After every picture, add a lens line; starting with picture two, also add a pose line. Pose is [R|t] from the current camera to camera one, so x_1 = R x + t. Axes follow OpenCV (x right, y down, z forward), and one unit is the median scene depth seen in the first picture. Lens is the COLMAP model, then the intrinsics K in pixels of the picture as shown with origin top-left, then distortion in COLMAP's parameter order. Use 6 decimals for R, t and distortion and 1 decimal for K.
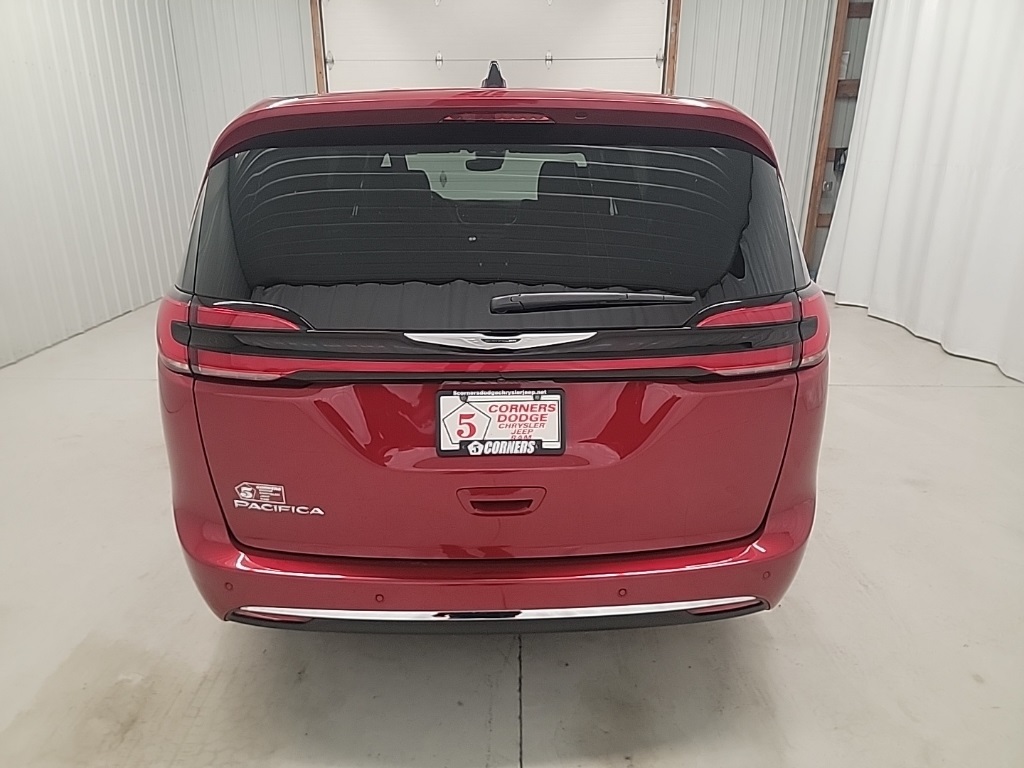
lens RADIAL K [[702.8, 0, 512.7], [0, 702.8, 379.3], [0, 0, 1]] dist [0.039053, -0.029848]
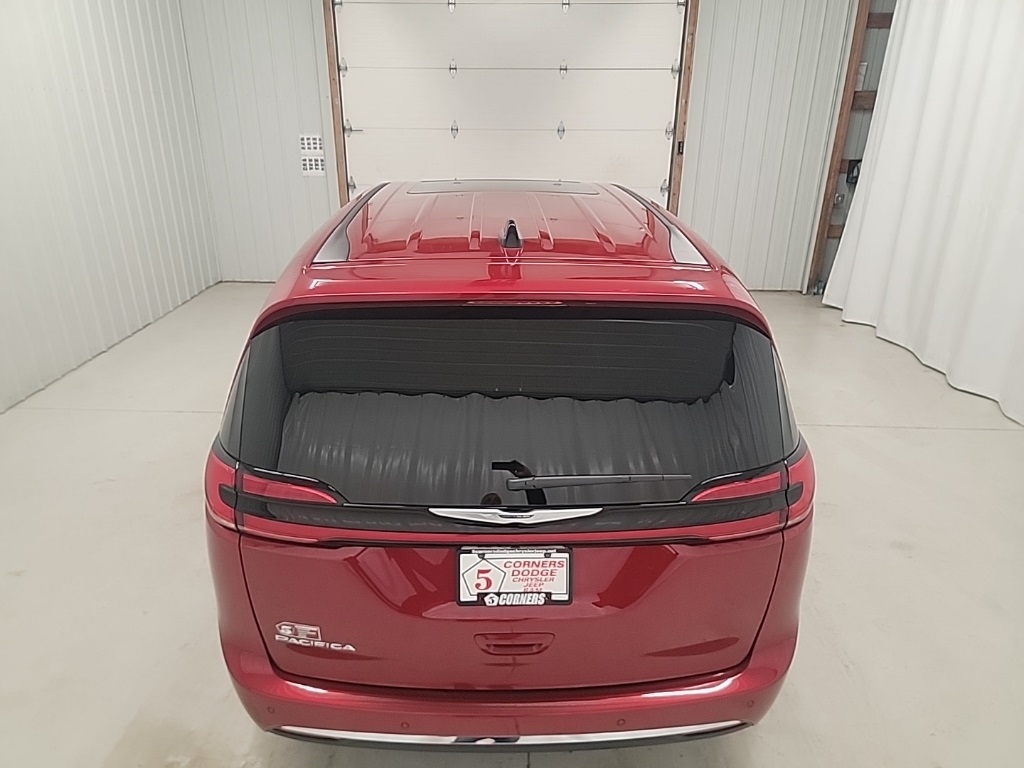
lens RADIAL K [[702.8, 0, 518.6], [0, 702.8, 388.1], [0, 0, 1]] dist [0.039053, -0.029848]
pose [[0.999914, 0.012414, -0.004184, -0.009324], [-0.012110, 0.997733, 0.066191, -0.300376], [0.004996, -0.066135, 0.997798, -0.089906]]
